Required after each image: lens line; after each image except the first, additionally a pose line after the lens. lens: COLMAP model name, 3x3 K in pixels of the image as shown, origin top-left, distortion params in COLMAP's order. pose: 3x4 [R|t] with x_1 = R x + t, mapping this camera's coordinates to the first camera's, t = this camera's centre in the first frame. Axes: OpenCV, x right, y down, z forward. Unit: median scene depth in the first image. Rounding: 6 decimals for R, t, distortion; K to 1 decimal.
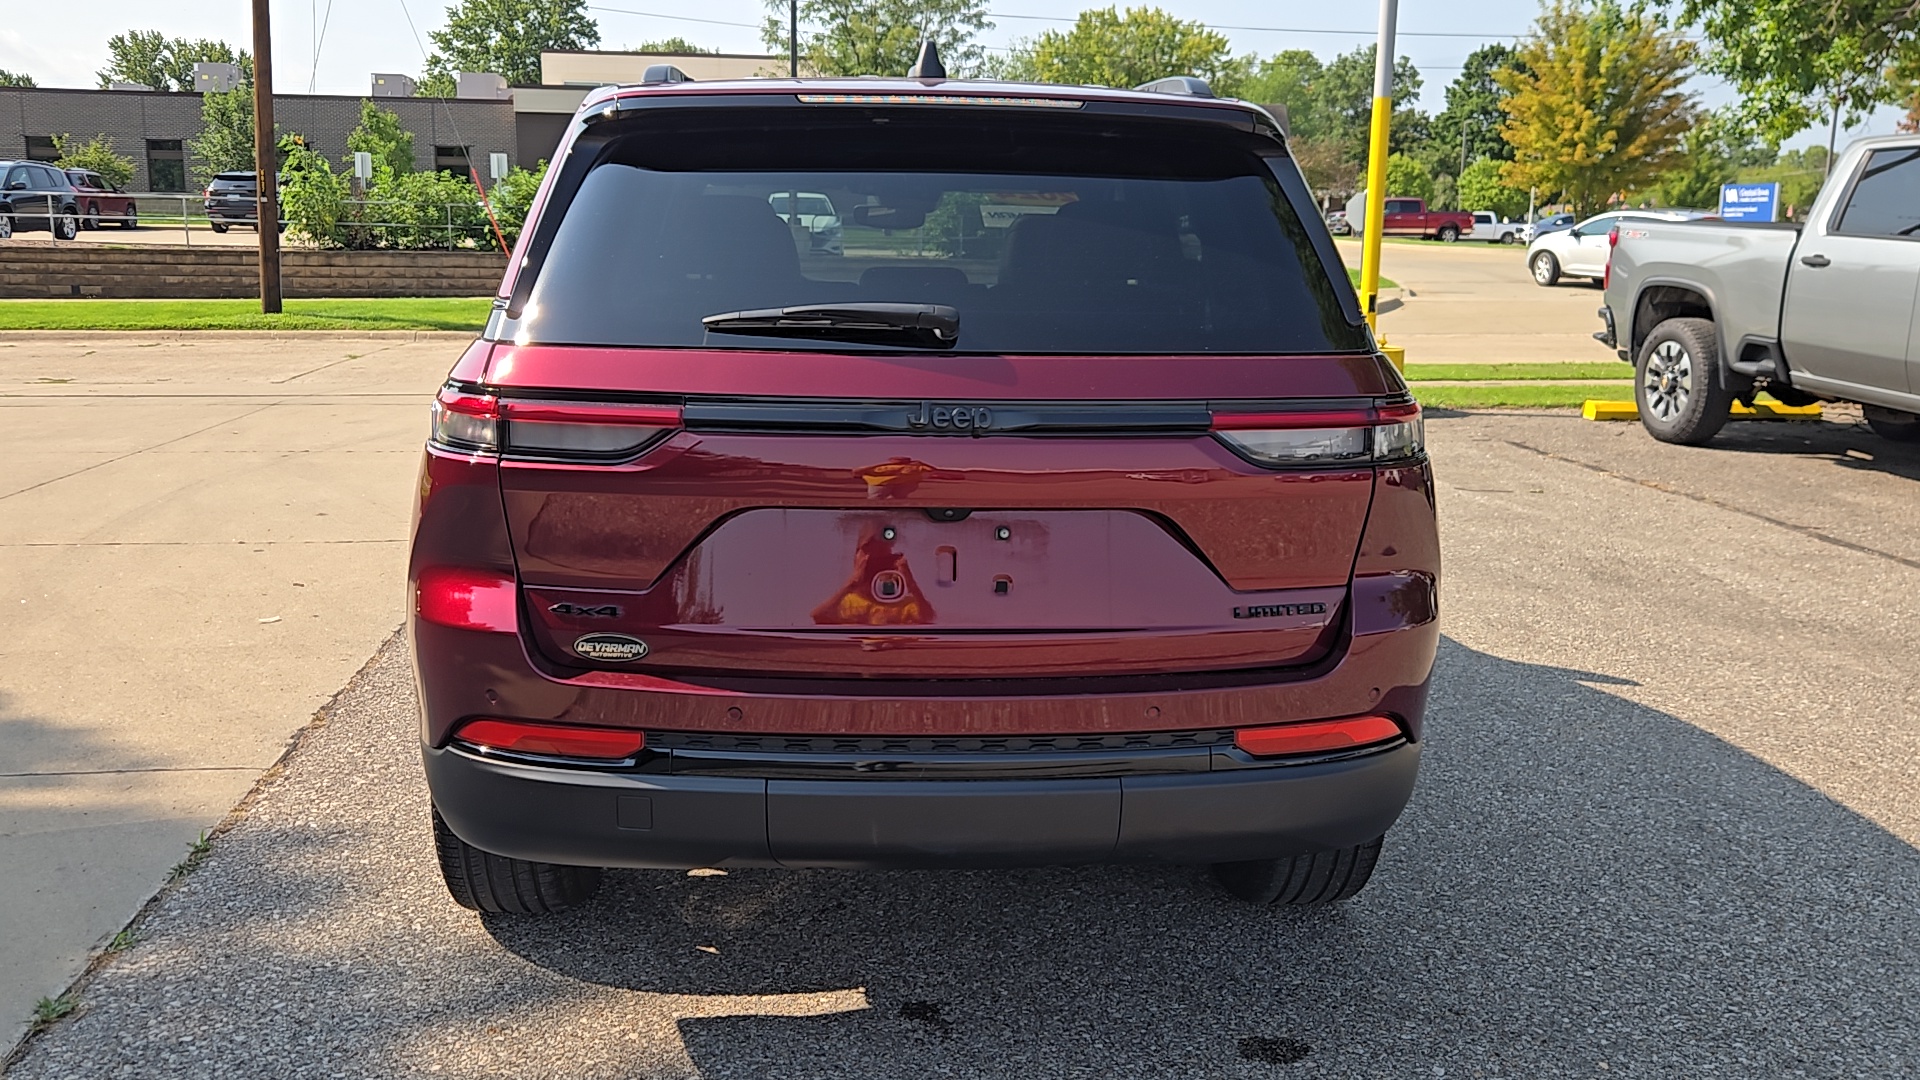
lens RADIAL K [[1606.2, 0, 946.7], [0, 1606.2, 535.7], [0, 0, 1]] dist [0.011086, -0.006702]
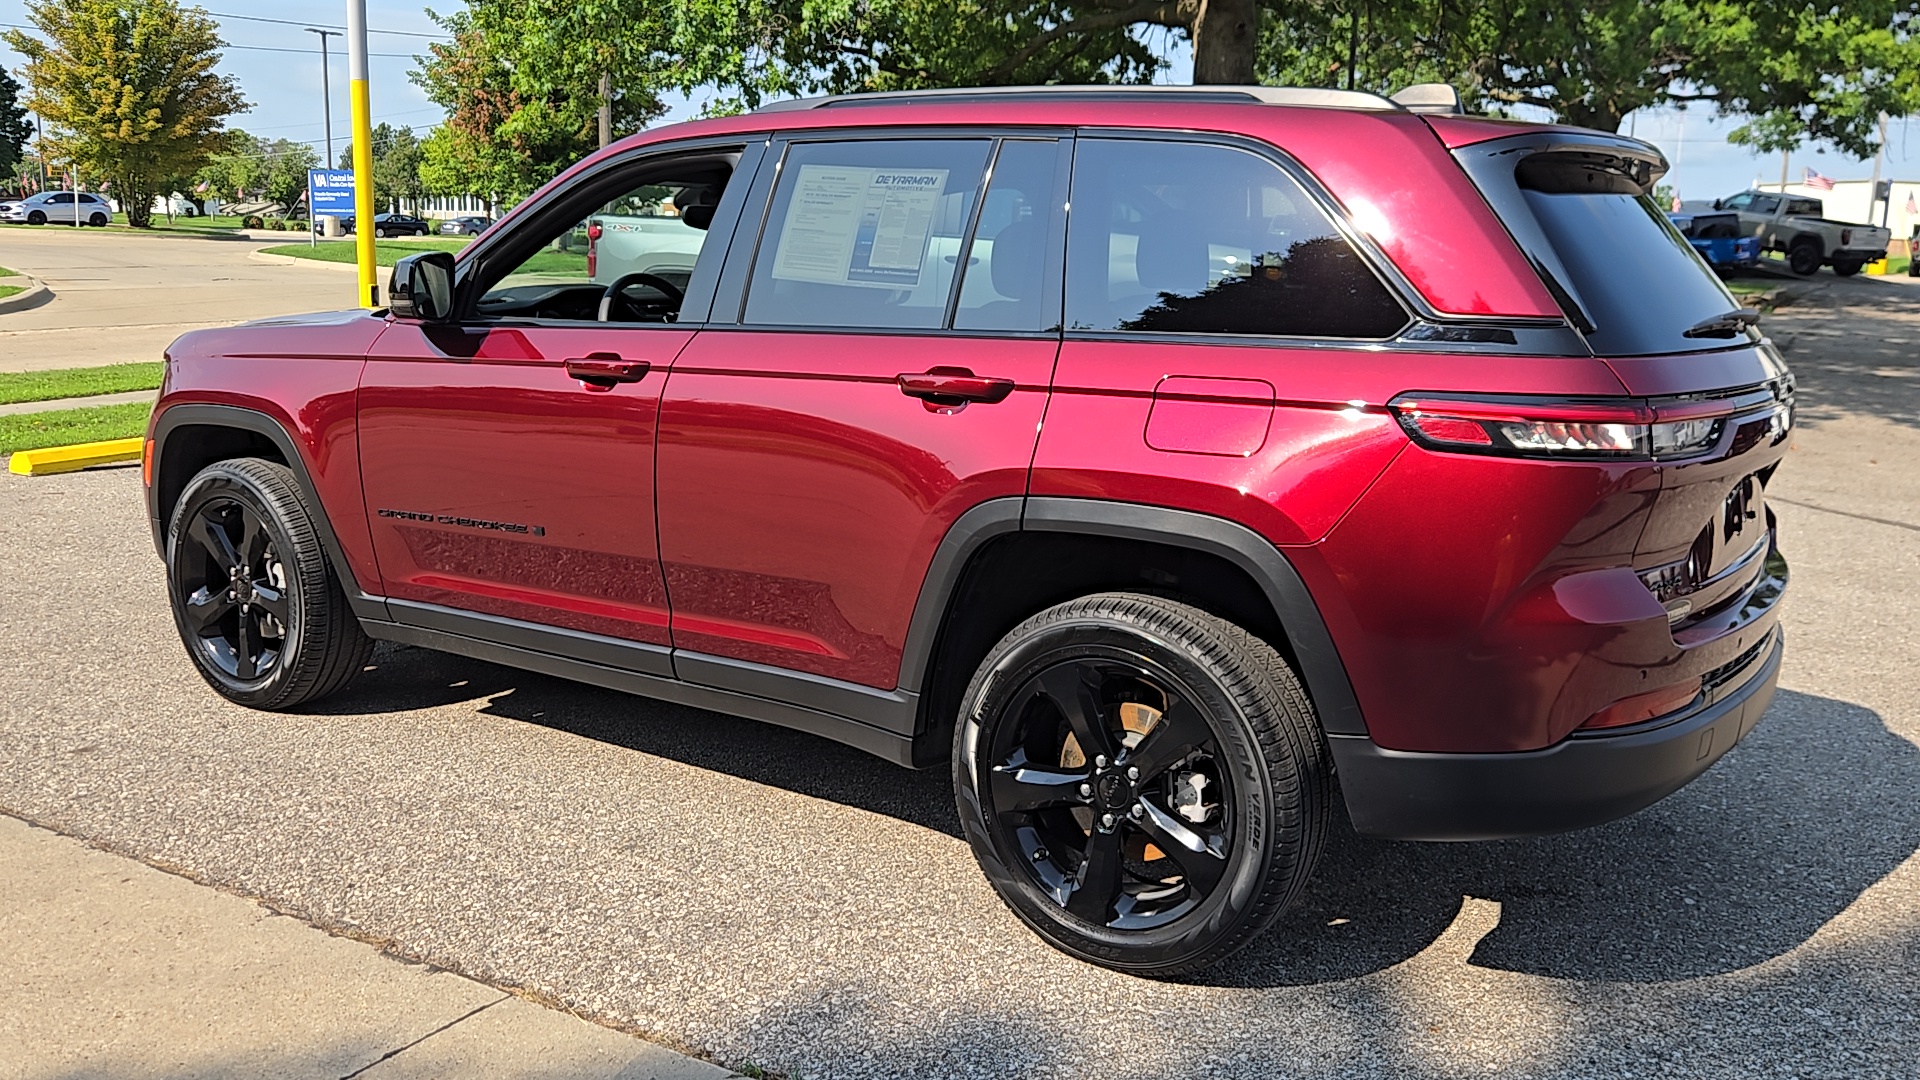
lens RADIAL K [[1606.2, 0, 959.0], [0, 1606.2, 536.0], [0, 0, 1]] dist [0.011086, -0.006702]
pose [[0.611072, -0.147012, 0.777804, -0.115363], [0.137535, 0.987376, 0.078571, -0.011889], [-0.779535, 0.058963, 0.623577, 0.054631]]
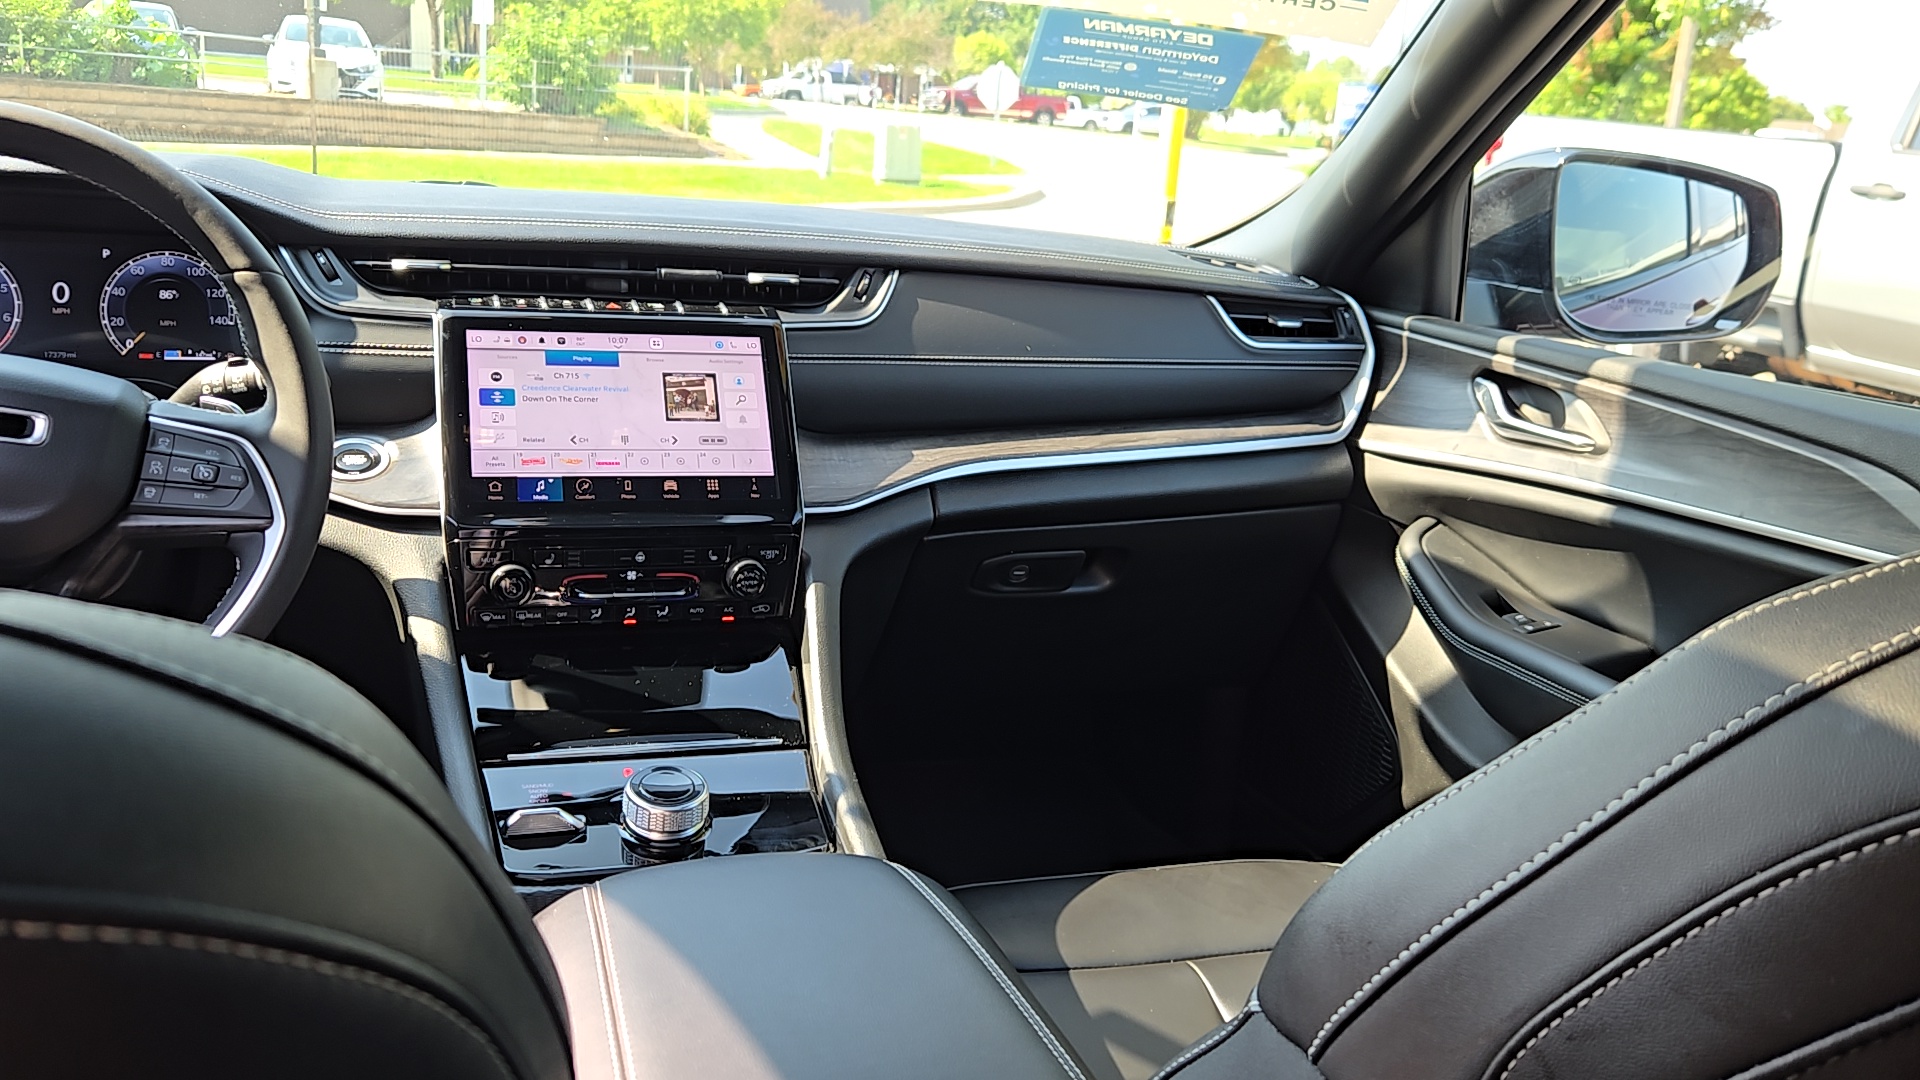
lens RADIAL K [[1606.2, 0, 965.7], [0, 1606.2, 531.6], [0, 0, 1]] dist [0.011086, -0.006702]
pose [[0.960793, -0.012609, 0.276978, -0.010168], [-0.008493, 0.997158, 0.074854, -0.022023], [-0.277135, -0.074272, 0.957956, 0.130224]]
